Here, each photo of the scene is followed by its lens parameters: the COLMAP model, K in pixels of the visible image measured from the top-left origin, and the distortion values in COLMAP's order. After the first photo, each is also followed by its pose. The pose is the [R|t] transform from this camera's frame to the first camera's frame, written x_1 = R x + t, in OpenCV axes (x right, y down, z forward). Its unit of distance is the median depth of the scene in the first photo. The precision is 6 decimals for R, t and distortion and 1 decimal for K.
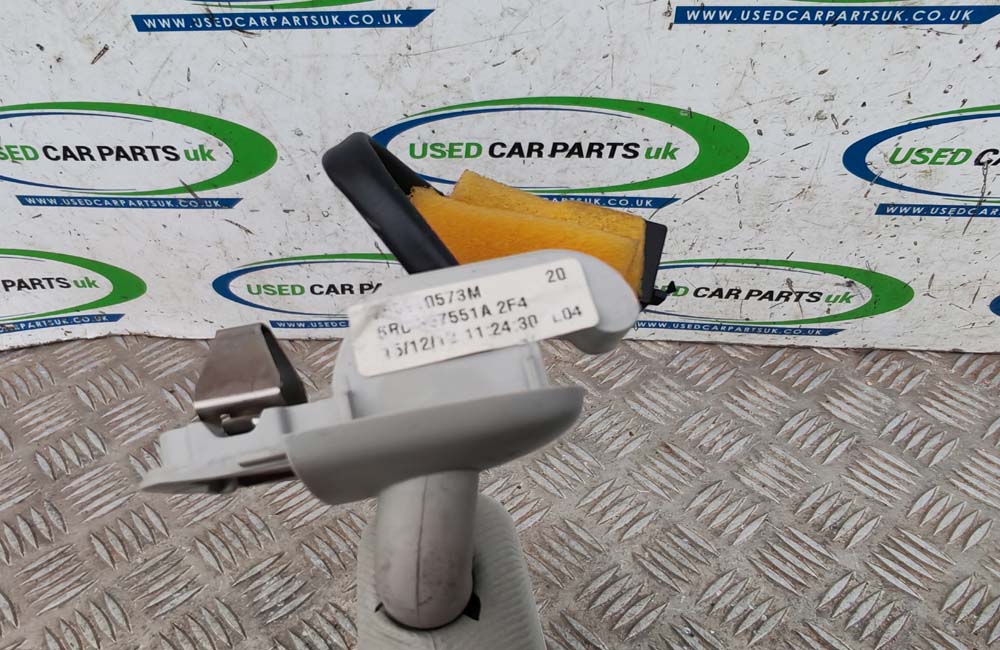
lens RADIAL K [[644.5, 0, 509.7], [0, 644.5, 342.2], [0, 0, 1]] dist [0.030902, -0.045221]
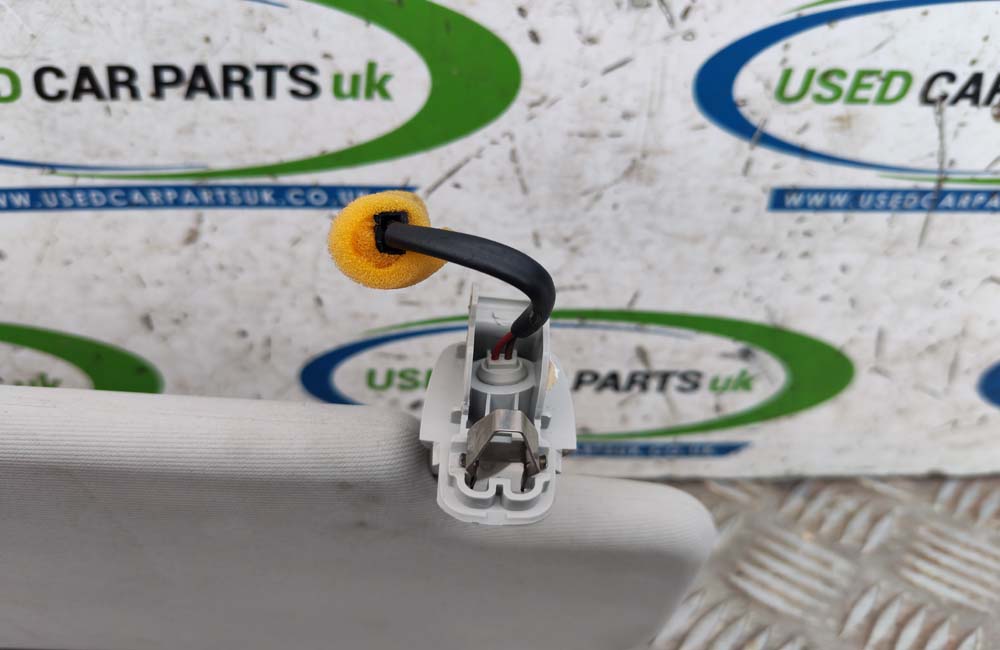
lens RADIAL K [[644.5, 0, 489.5], [0, 644.5, 344.2], [0, 0, 1]] dist [0.030902, -0.045221]
pose [[0.994428, -0.014048, 0.104473, 0.268904], [0.044568, 0.954173, -0.295919, 0.071092], [-0.095529, 0.298927, 0.949483, 0.528389]]
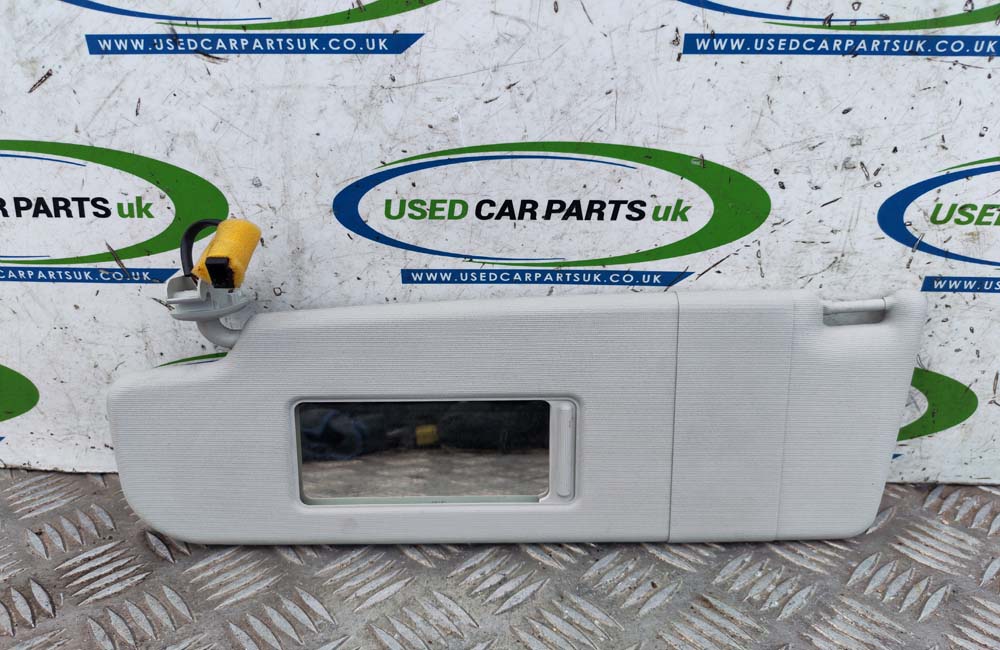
lens RADIAL K [[644.5, 0, 491.9], [0, 644.5, 354.9], [0, 0, 1]] dist [0.030902, -0.045221]
pose [[0.998927, 0.017342, 0.042947, -0.042417], [0.000294, 0.924861, -0.380305, 0.212809], [-0.046315, 0.379910, 0.923863, 0.264211]]
